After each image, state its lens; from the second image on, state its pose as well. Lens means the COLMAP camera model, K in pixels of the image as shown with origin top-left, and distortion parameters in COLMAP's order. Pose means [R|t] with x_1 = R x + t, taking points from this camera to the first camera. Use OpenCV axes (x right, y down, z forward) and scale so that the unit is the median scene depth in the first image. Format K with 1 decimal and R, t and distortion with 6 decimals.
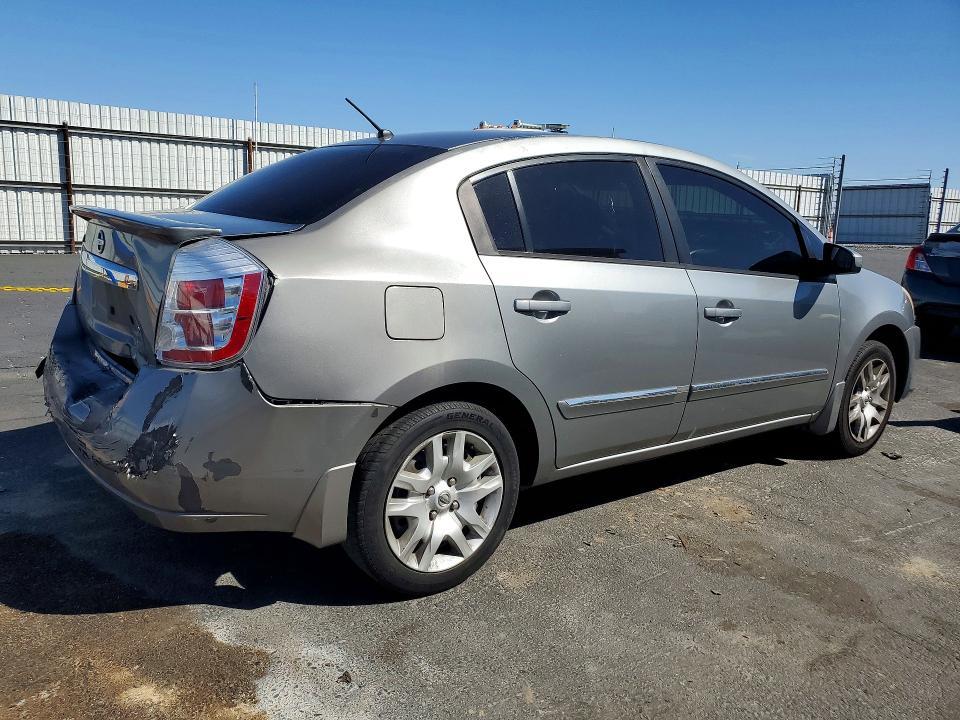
lens RADIAL K [[741.2, 0, 466.5], [0, 741.2, 359.6], [0, 0, 1]] dist [-0.000999, -0.000117]
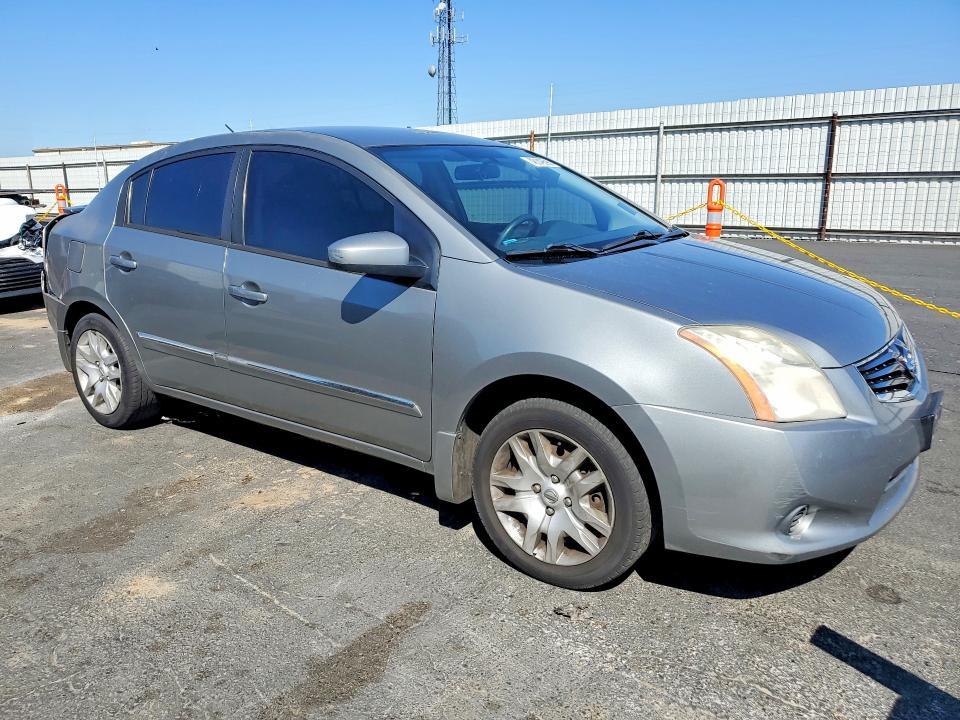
lens RADIAL K [[741.2, 0, 466.5], [0, 741.2, 359.6], [0, 0, 1]] dist [-0.000999, -0.000117]
pose [[0.293391, 0.177319, -0.939404, 0.337529], [-0.164087, 0.977405, 0.133245, -0.038305], [0.941805, 0.115051, 0.315858, 0.231971]]
